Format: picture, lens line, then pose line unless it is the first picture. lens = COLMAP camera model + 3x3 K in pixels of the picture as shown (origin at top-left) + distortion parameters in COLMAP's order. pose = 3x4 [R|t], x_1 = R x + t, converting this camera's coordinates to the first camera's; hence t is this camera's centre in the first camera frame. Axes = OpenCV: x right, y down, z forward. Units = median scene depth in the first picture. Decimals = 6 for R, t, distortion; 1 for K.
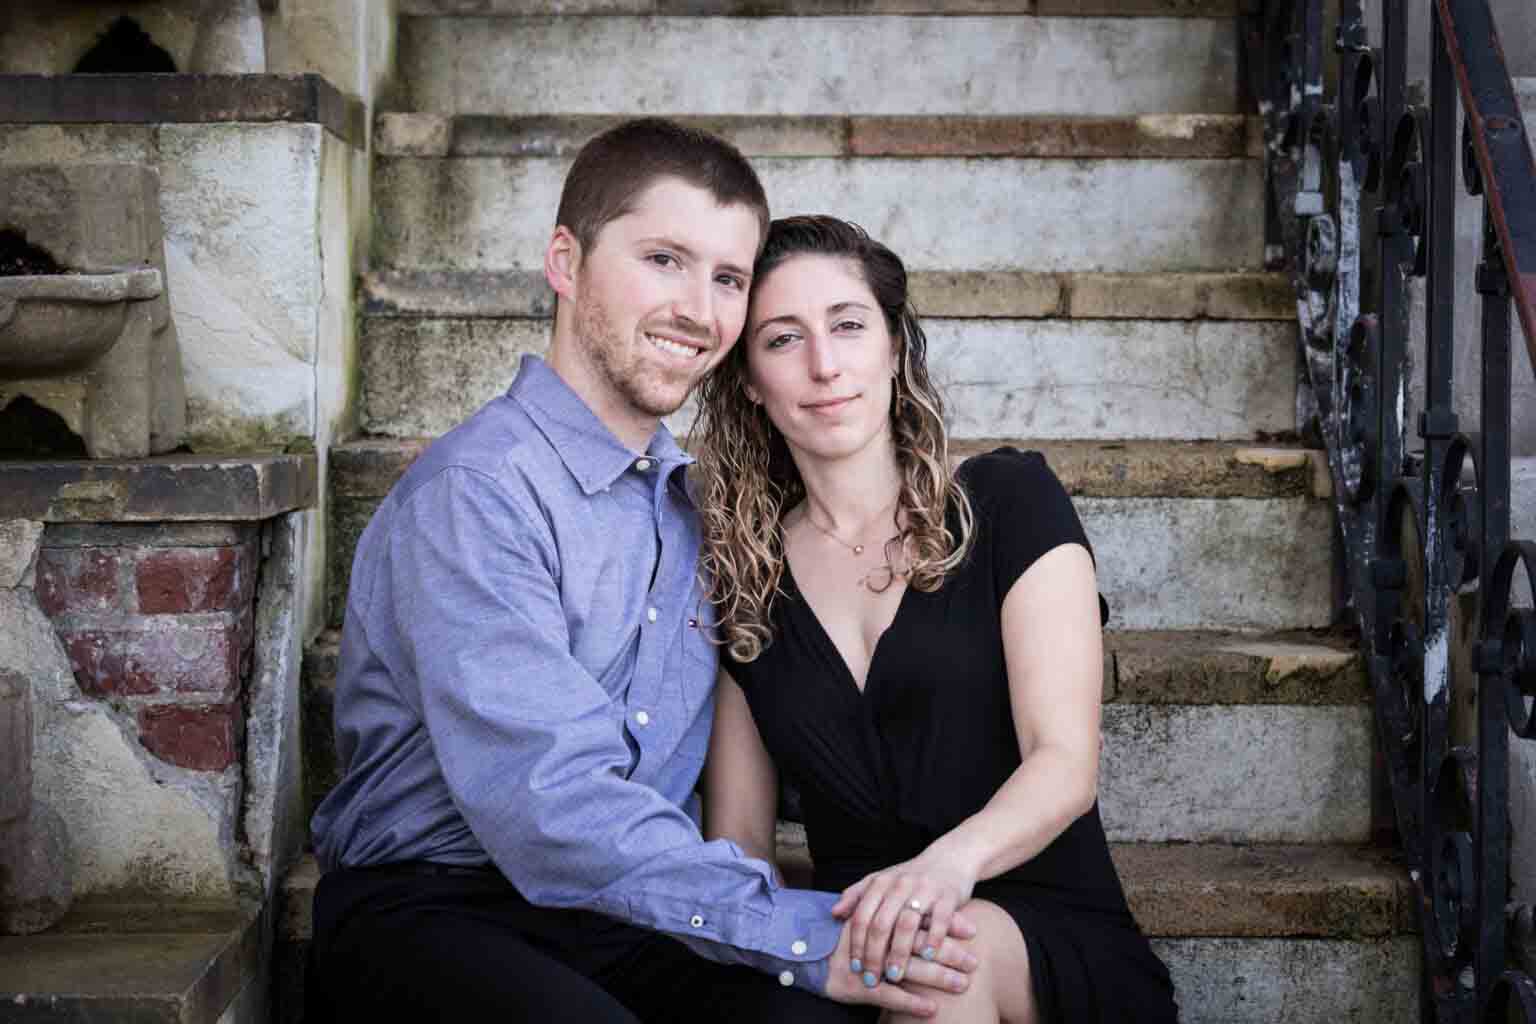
lens RADIAL K [[3529.0, 0, 768.0], [0, 3529.0, 512.0], [0, 0, 1]] dist [0.023361, -9.847578]
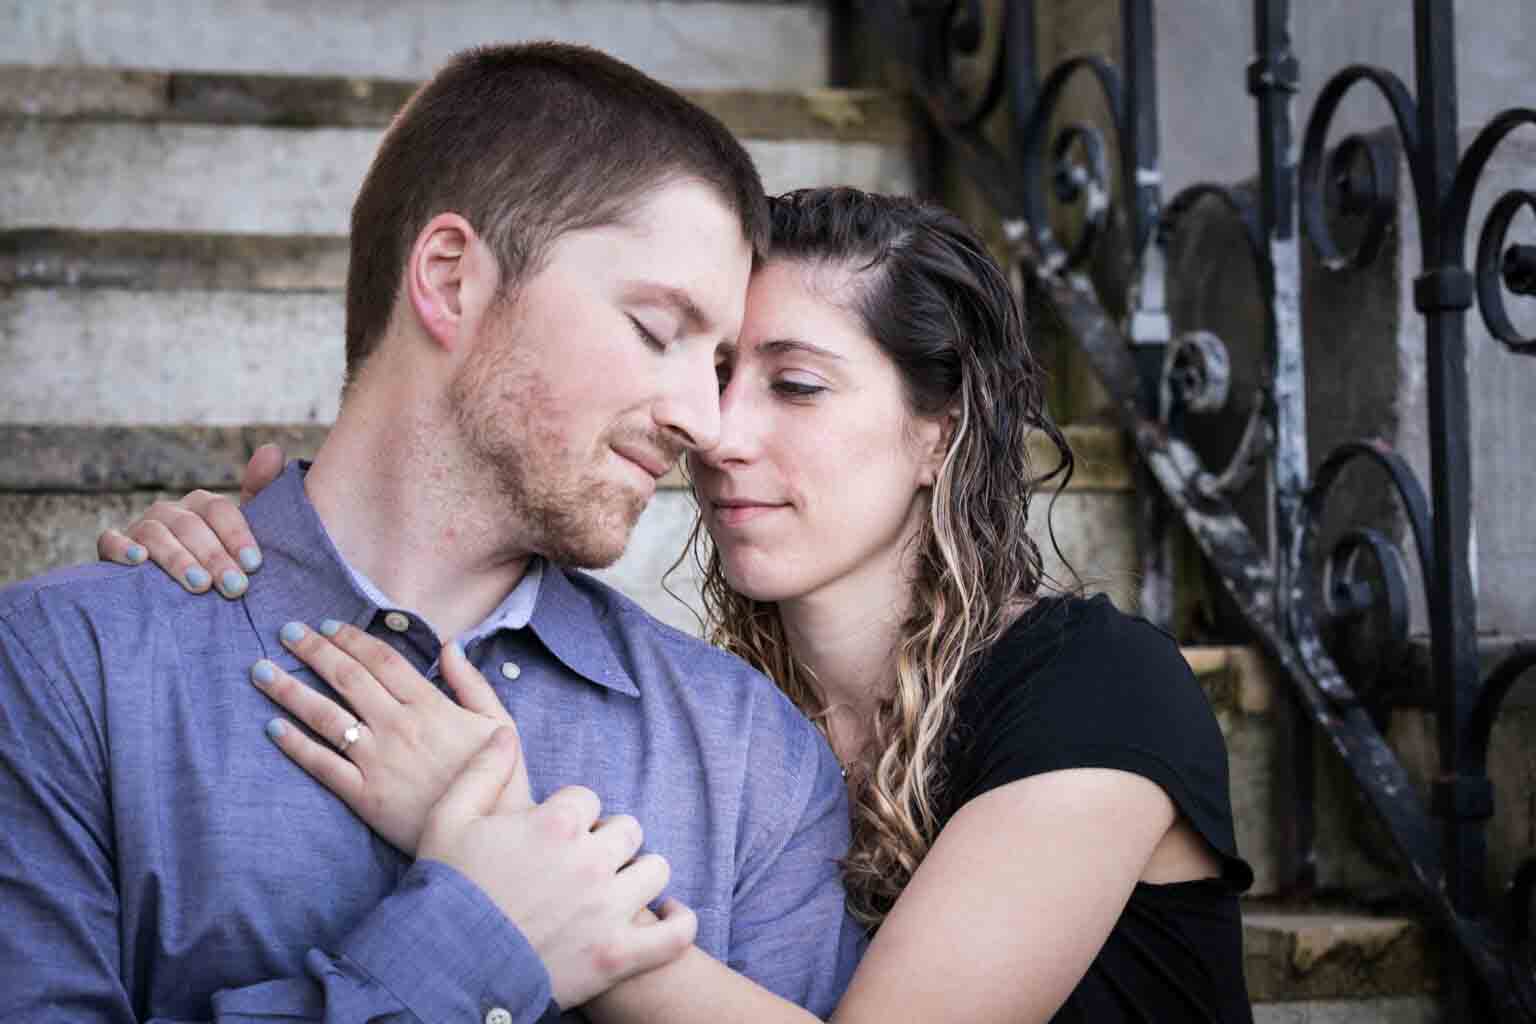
lens RADIAL K [[3184.7, 0, 768.0], [0, 3184.7, 512.0], [0, 0, 1]] dist [-0.099253, -0.044326]
pose [[0.958175, -0.006804, 0.286104, -0.114873], [0.040395, 0.992924, -0.111671, 0.022251], [-0.283319, 0.118558, 0.951669, 0.384162]]
